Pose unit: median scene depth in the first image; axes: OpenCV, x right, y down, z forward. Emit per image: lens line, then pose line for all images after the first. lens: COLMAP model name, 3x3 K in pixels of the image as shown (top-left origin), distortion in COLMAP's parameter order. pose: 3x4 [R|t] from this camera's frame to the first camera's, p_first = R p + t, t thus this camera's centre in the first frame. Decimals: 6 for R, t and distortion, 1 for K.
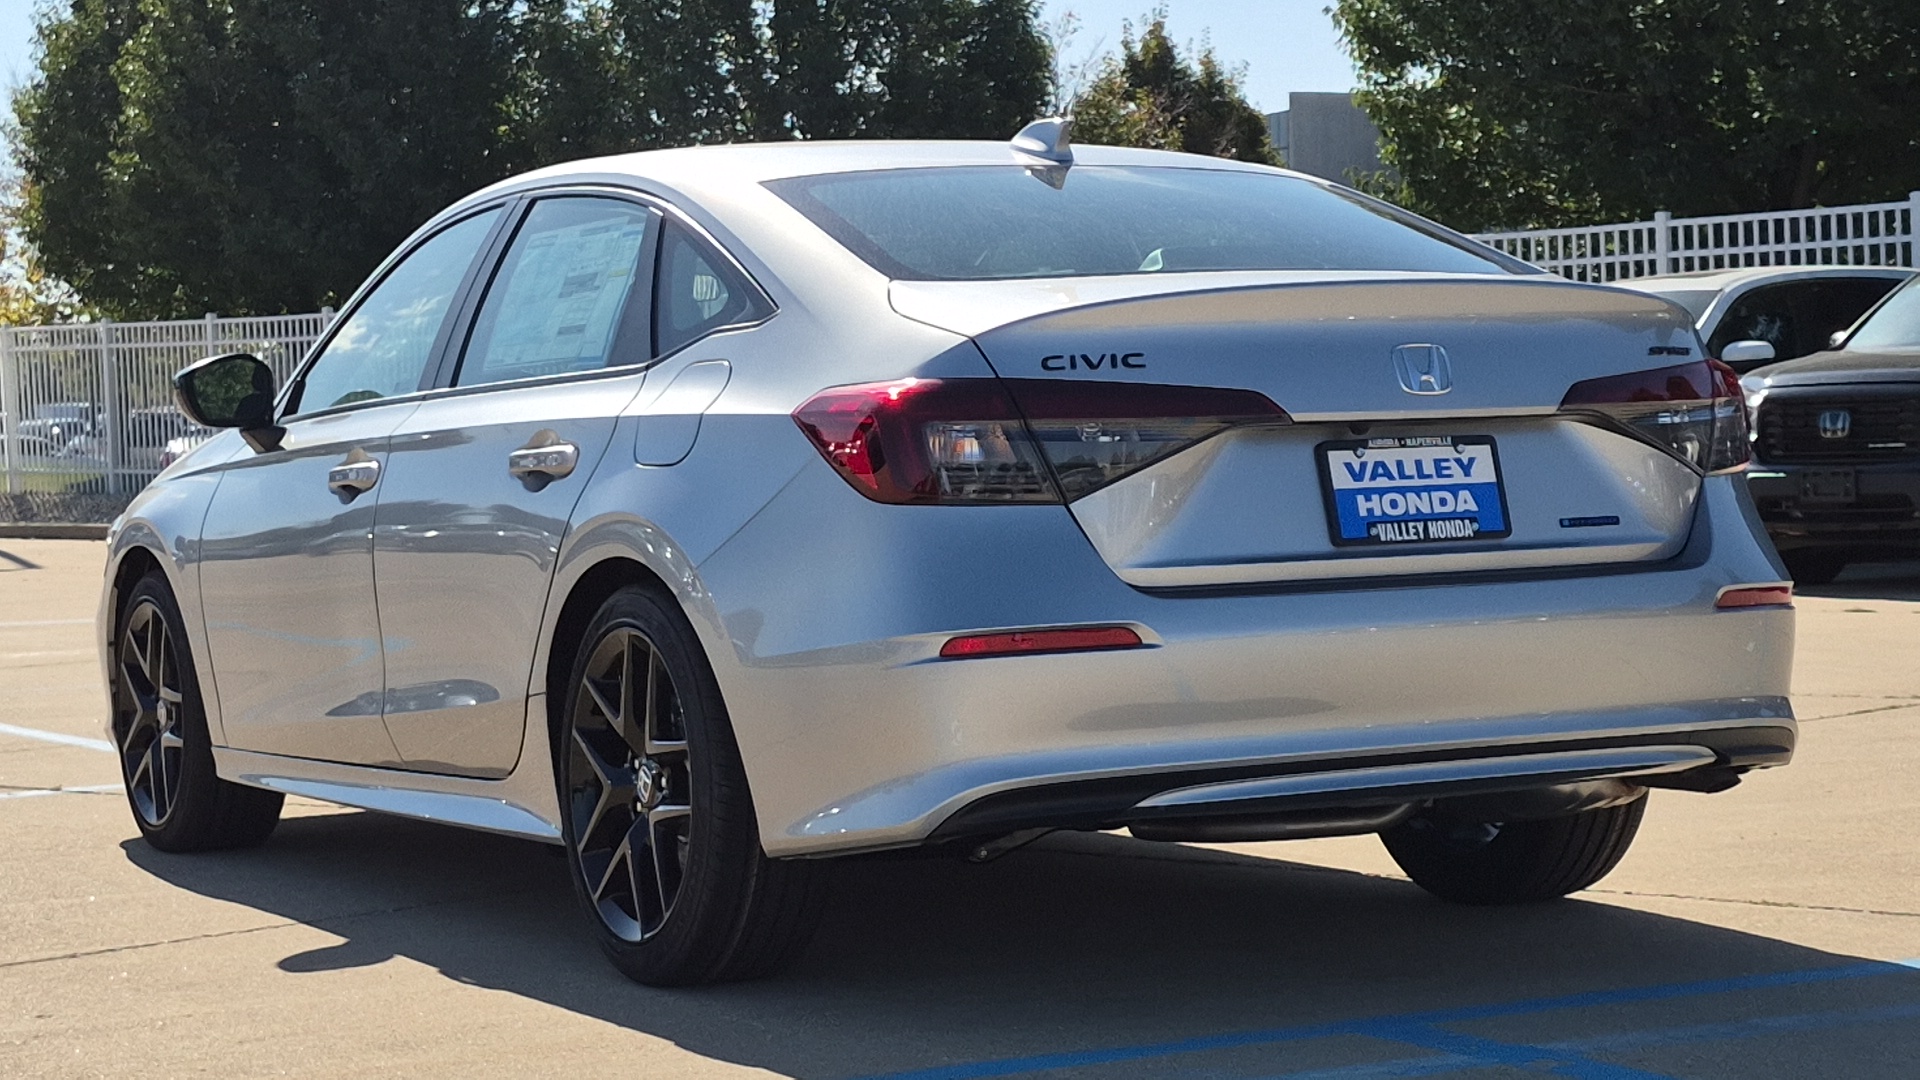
lens RADIAL K [[3684.8, 0, 933.0], [0, 3684.8, 539.4], [0, 0, 1]] dist [0.099929, 0.160704]
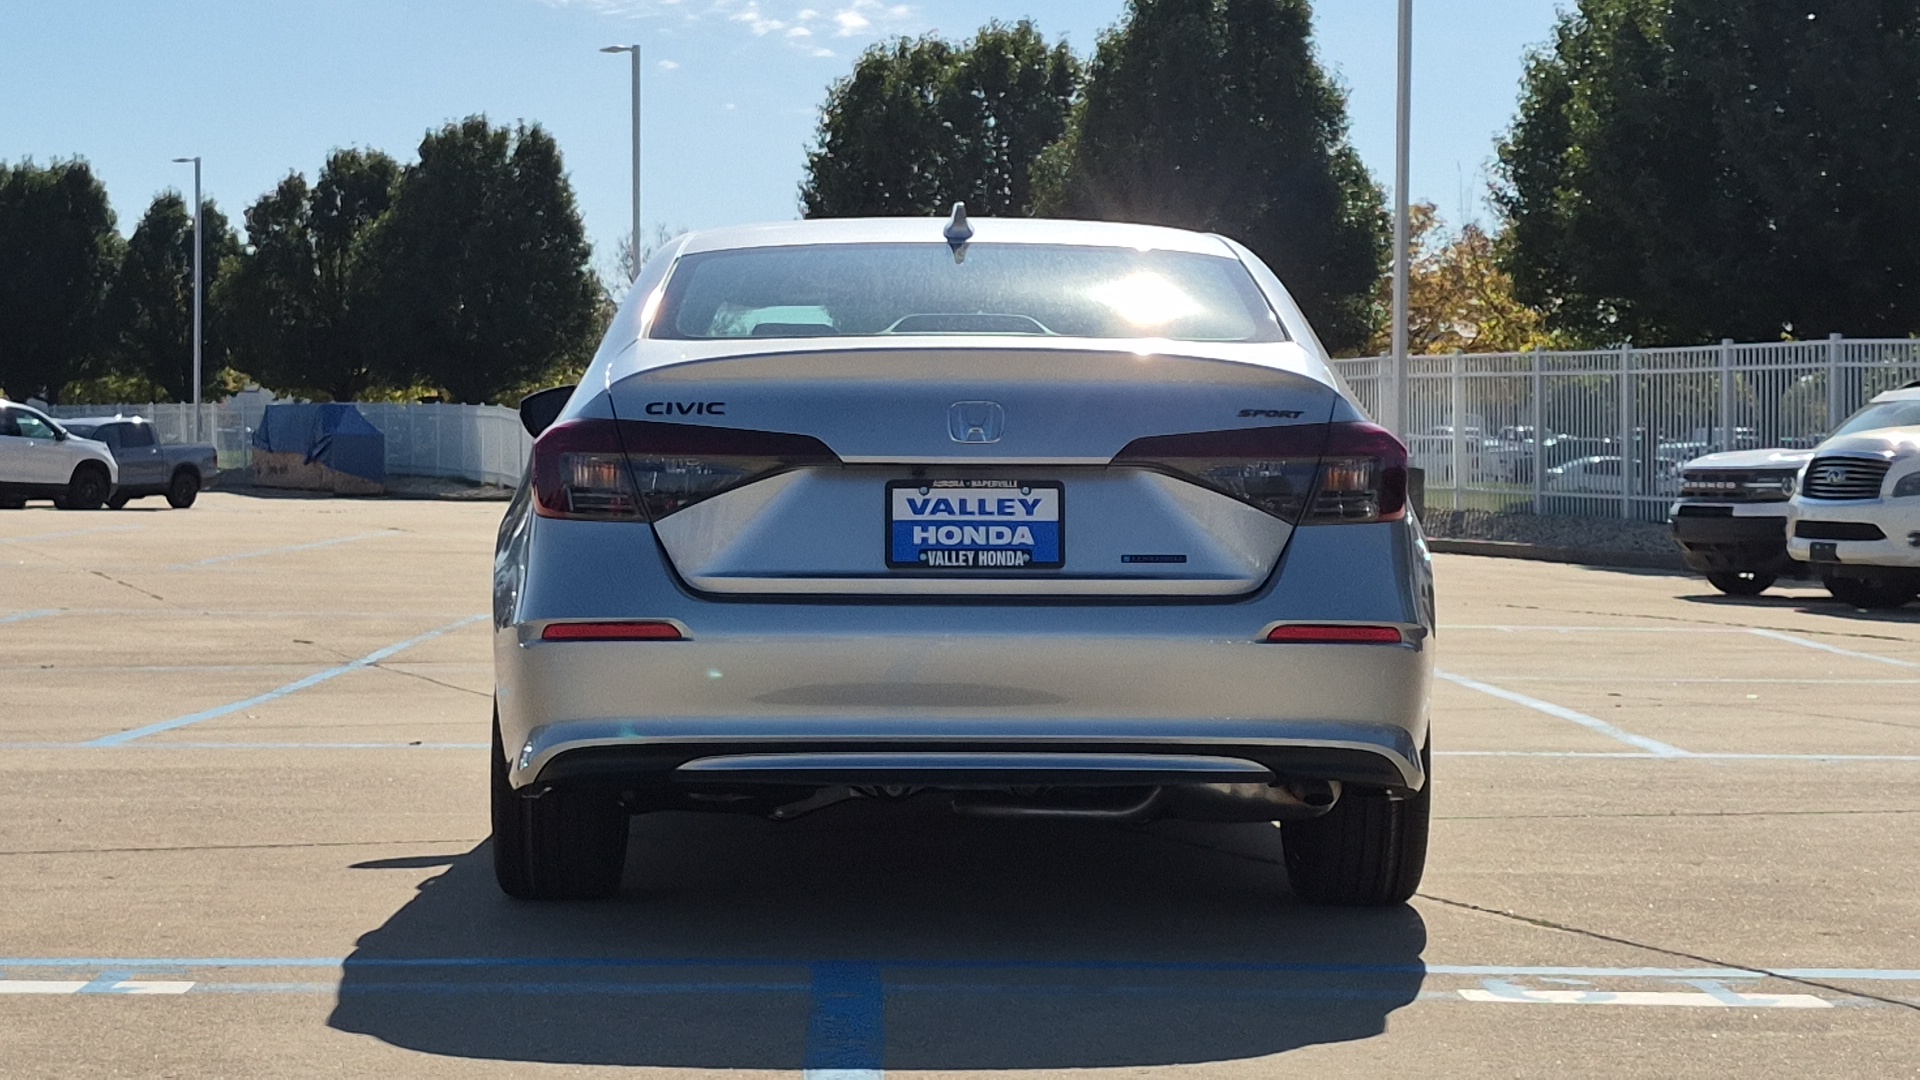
lens RADIAL K [[3684.8, 0, 933.0], [0, 3684.8, 539.4], [0, 0, 1]] dist [0.099929, 0.160704]
pose [[0.894125, 0.043252, -0.445724, 0.648144], [-0.046203, 0.998923, 0.004249, -0.012942], [0.445427, 0.016795, 0.895161, -0.066856]]
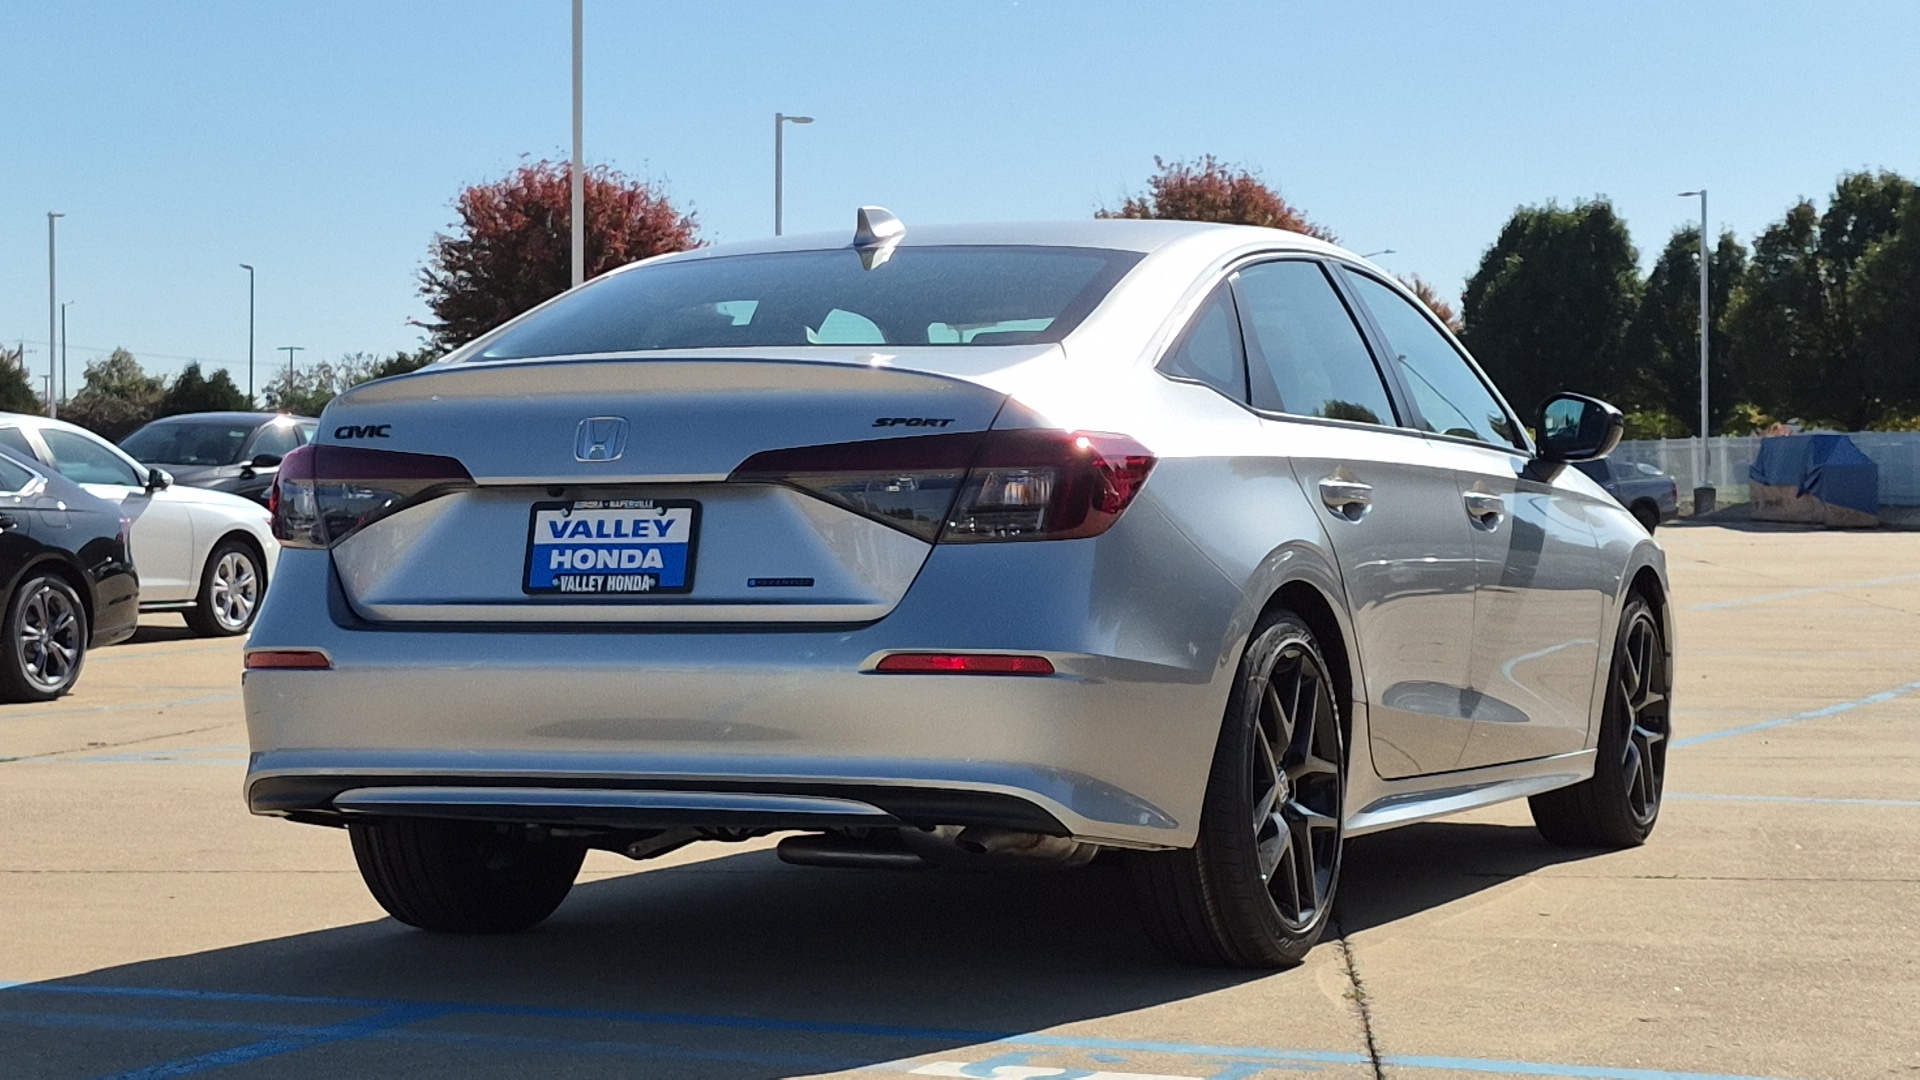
lens RADIAL K [[3684.8, 0, 933.0], [0, 3684.8, 539.4], [0, 0, 1]] dist [0.099929, 0.160704]
pose [[0.624864, 0.029383, -0.780180, 1.066660], [-0.032239, 0.999410, 0.011819, -0.032182], [0.780067, 0.017767, 0.625443, 0.377130]]
